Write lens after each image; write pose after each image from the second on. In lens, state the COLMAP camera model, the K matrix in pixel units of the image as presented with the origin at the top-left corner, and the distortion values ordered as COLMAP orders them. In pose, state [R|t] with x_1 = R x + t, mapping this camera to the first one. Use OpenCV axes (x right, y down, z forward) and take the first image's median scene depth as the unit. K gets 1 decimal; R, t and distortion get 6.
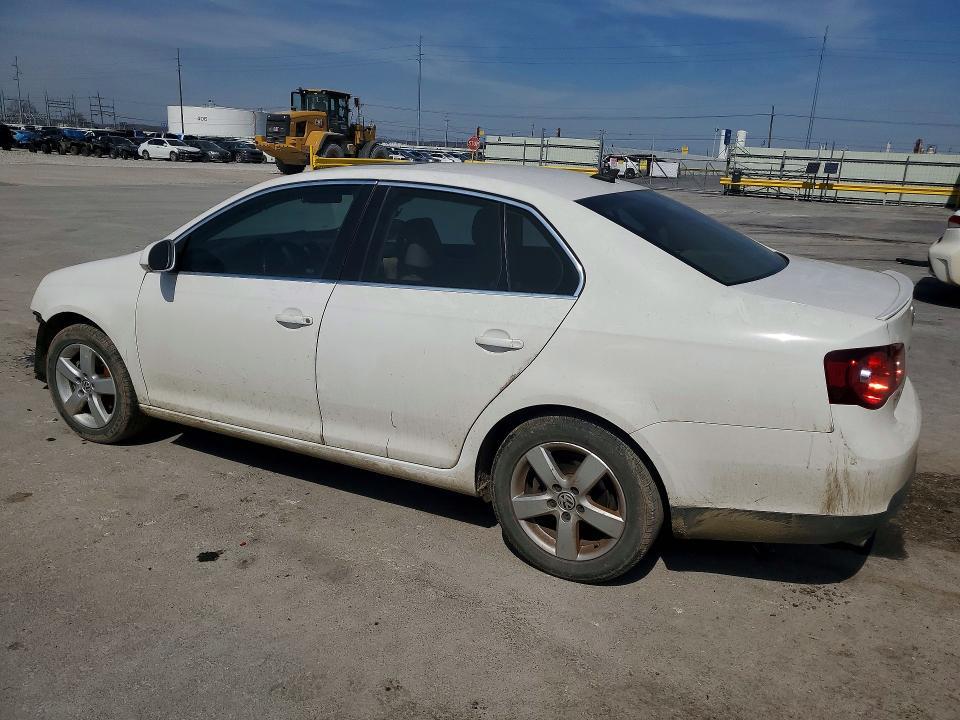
lens RADIAL K [[753.5, 0, 480.0], [0, 753.5, 360.0], [0, 0, 1]] dist [0.004857, 0.007557]
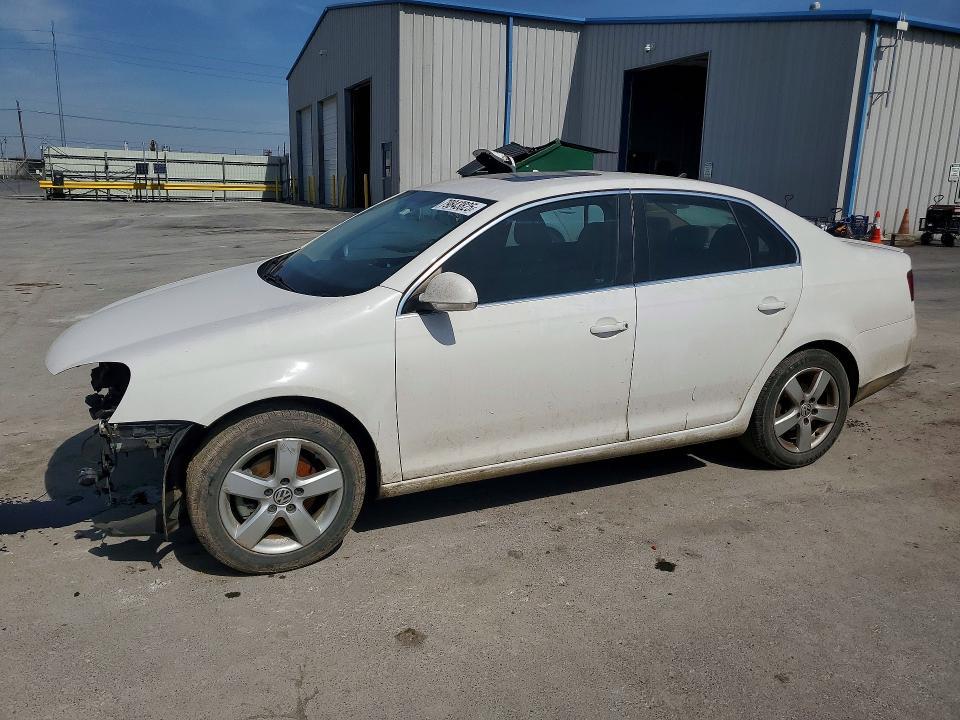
lens RADIAL K [[753.5, 0, 480.0], [0, 753.5, 360.0], [0, 0, 1]] dist [0.004857, 0.007557]
pose [[0.615308, -0.211014, 0.759519, -0.096842], [0.210791, 0.972464, 0.099408, -0.012713], [-0.759581, 0.098933, 0.642844, 0.040635]]
